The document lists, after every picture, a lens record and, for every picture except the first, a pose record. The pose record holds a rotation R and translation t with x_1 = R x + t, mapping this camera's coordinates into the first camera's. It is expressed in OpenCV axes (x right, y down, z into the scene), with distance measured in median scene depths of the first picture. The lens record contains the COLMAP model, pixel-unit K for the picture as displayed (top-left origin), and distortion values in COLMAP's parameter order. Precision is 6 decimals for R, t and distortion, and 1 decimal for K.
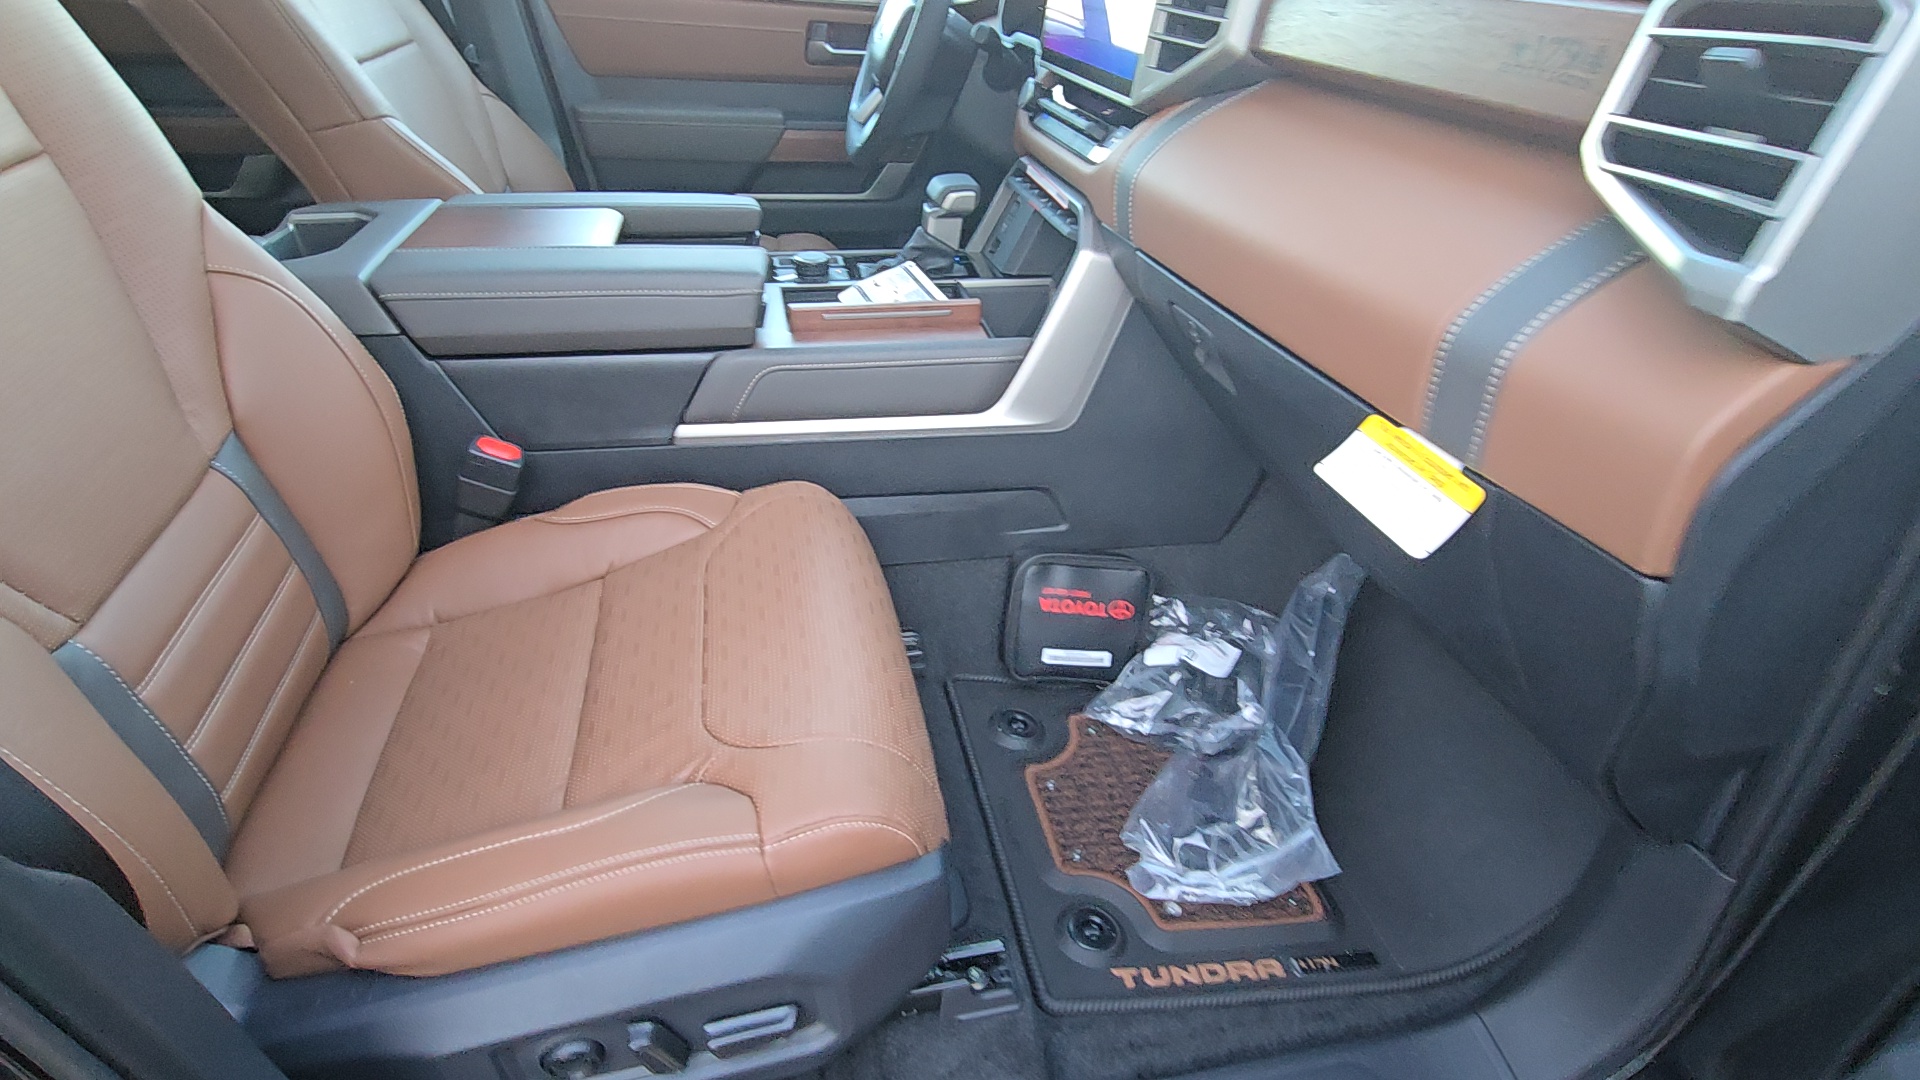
lens RADIAL K [[974.9, 0, 977.1], [0, 974.9, 539.4], [0, 0, 1]] dist [-0.000637, 0.001723]
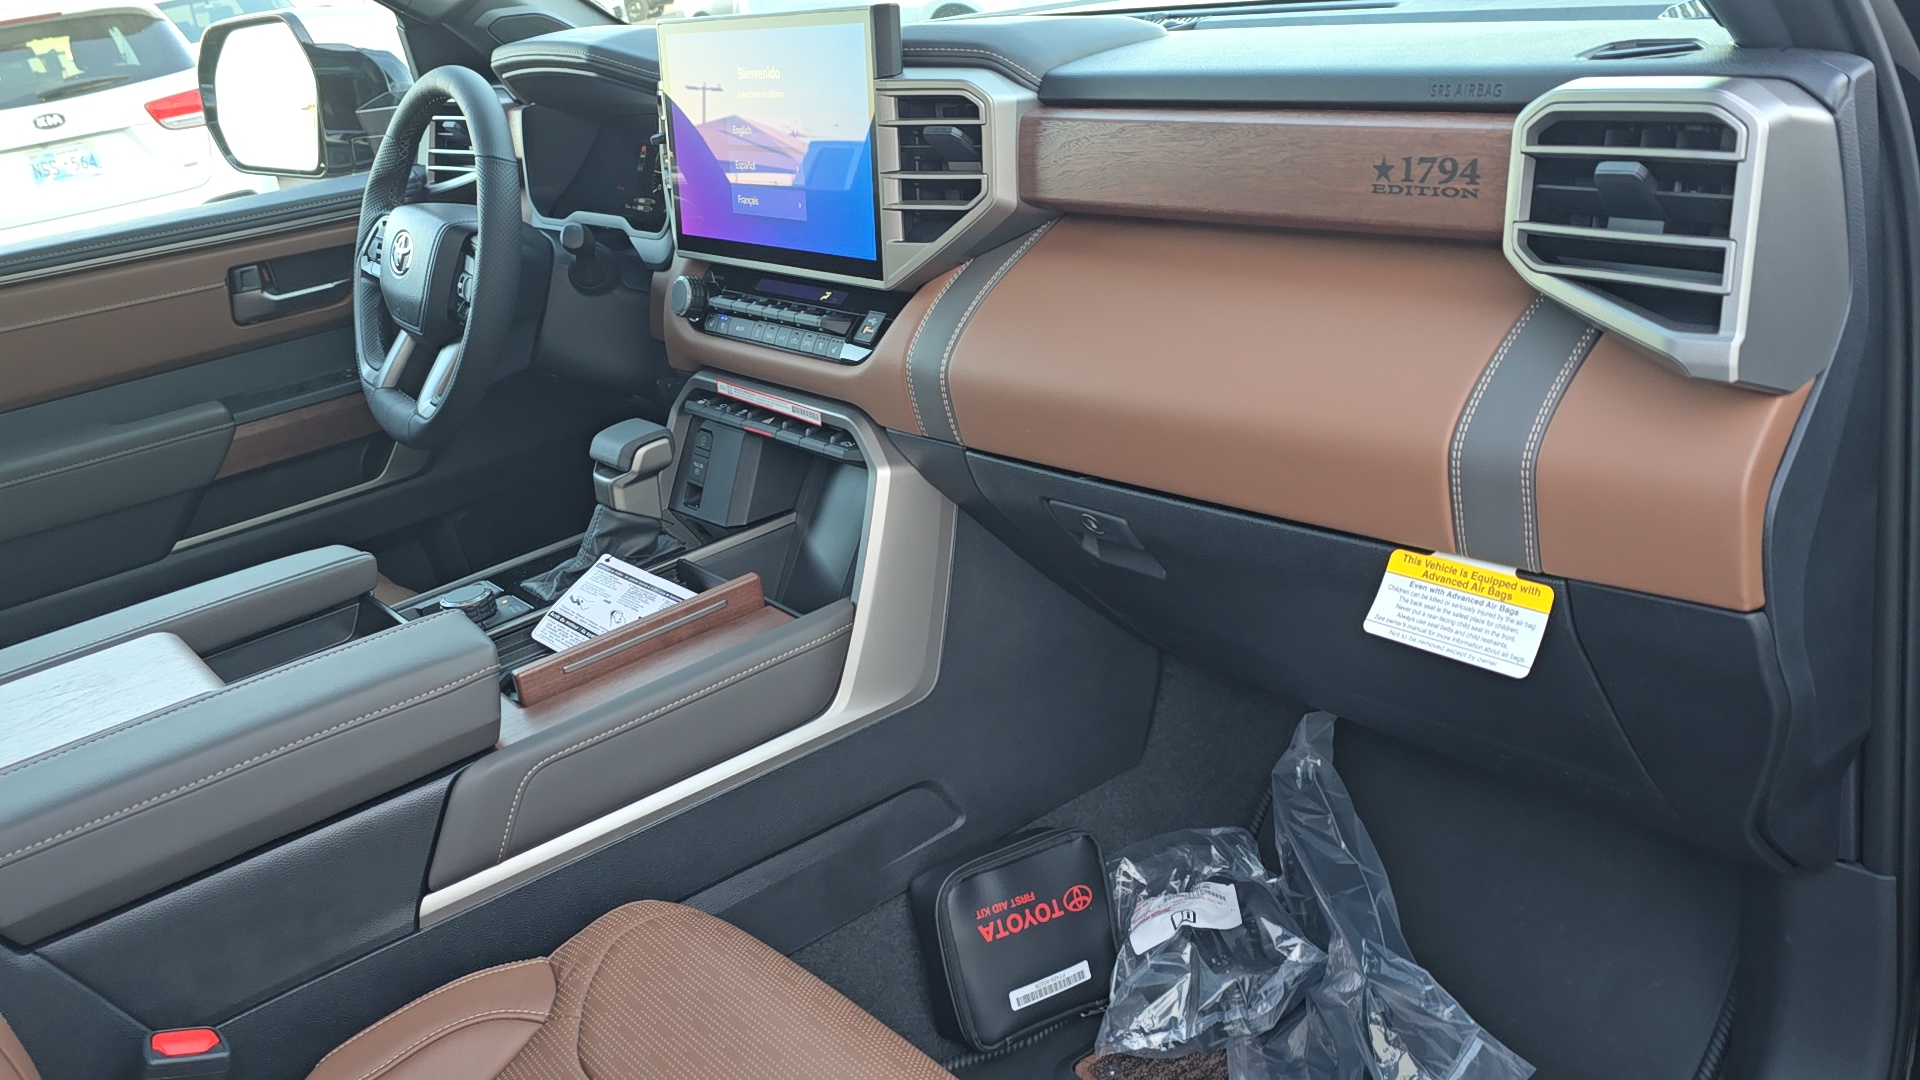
lens RADIAL K [[1591.9, 0, 964.9], [0, 1591.9, 535.6], [0, 0, 1]] dist [-0.004447, 0.011745]
pose [[0.883152, -0.324050, 0.339167, -0.254306], [0.384040, 0.914666, -0.126096, -0.060760], [-0.269363, 0.241616, 0.932237, -0.160852]]
